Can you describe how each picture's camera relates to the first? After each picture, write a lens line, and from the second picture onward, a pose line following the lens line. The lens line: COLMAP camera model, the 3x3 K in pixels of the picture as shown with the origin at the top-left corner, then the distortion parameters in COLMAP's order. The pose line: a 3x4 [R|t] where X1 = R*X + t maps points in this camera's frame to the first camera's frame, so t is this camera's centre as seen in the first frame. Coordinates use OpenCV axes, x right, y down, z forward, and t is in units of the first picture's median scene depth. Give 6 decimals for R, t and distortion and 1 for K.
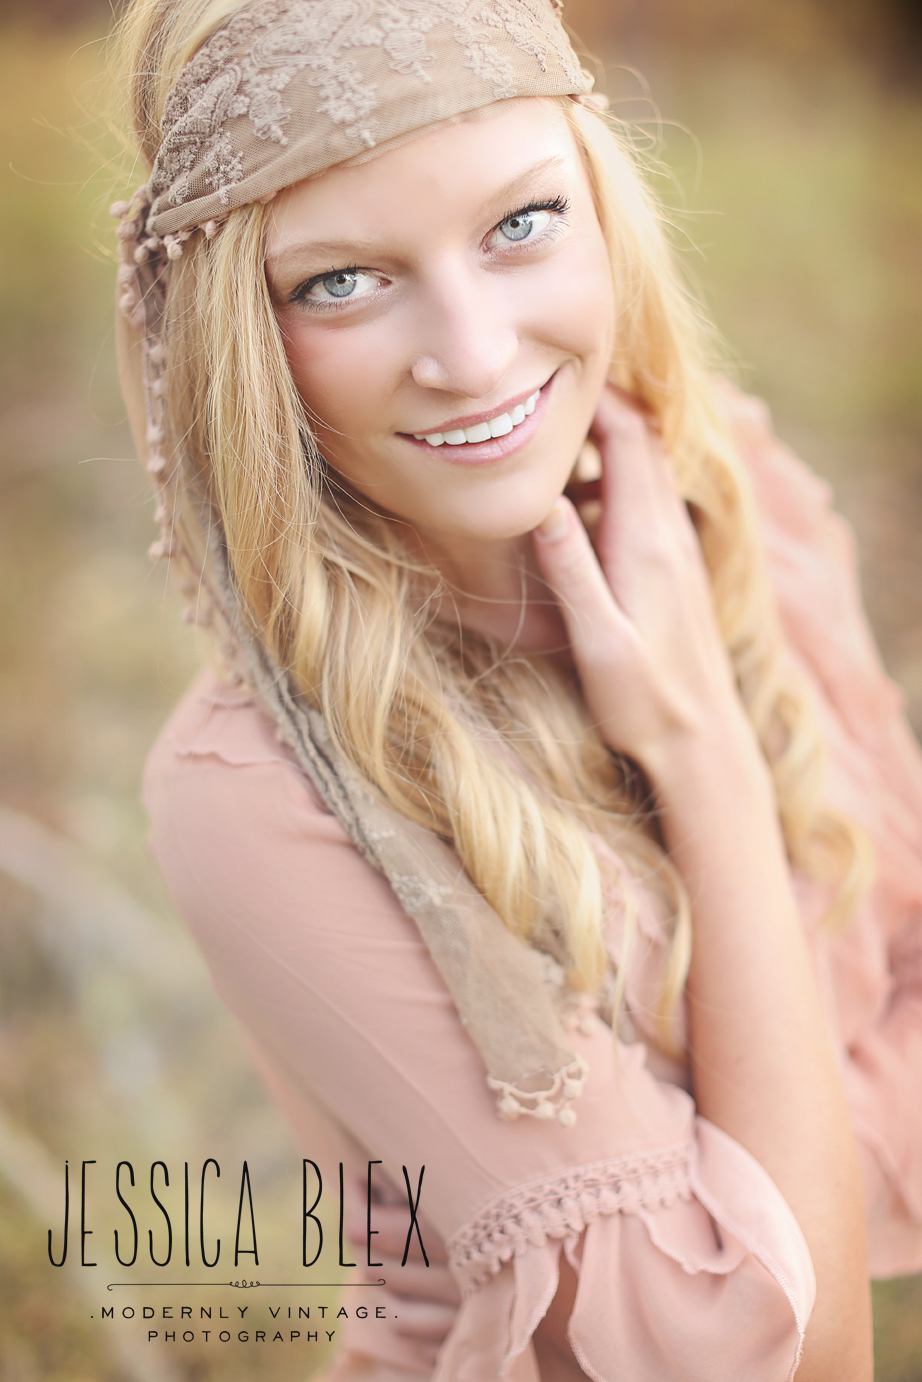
lens RADIAL K [[1986.0, 0, 461.0], [0, 1986.0, 691.0], [0, 0, 1]] dist [-0.045468, -0.043362]
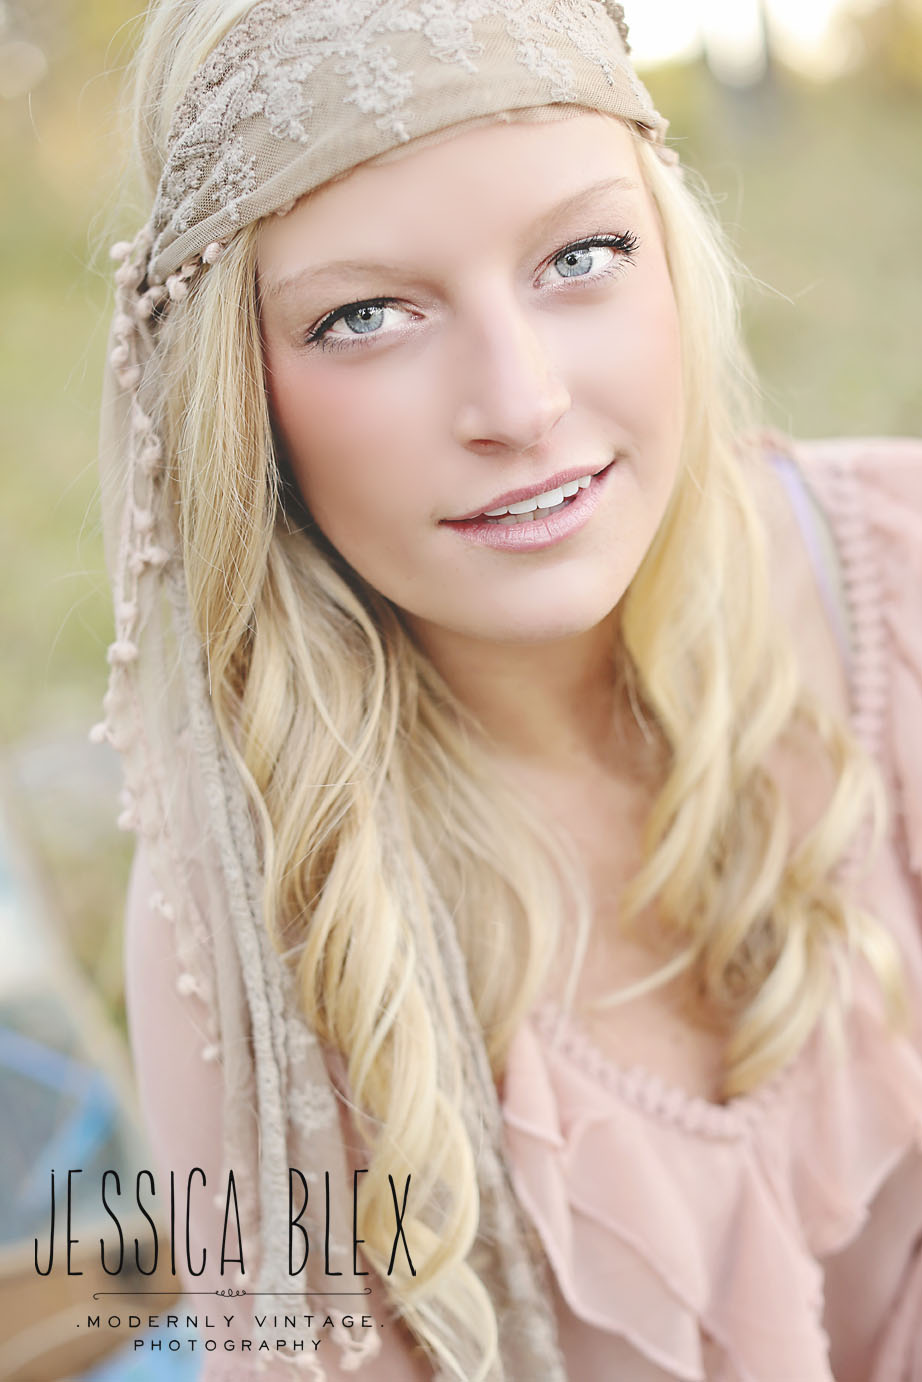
lens RADIAL K [[1986.0, 0, 461.0], [0, 1986.0, 691.0], [0, 0, 1]] dist [-0.045468, -0.043362]
pose [[0.999004, 0.030243, -0.032806, 0.013589], [-0.035837, 0.981866, -0.186156, 0.111562], [0.026581, 0.187146, 0.981972, 0.204339]]
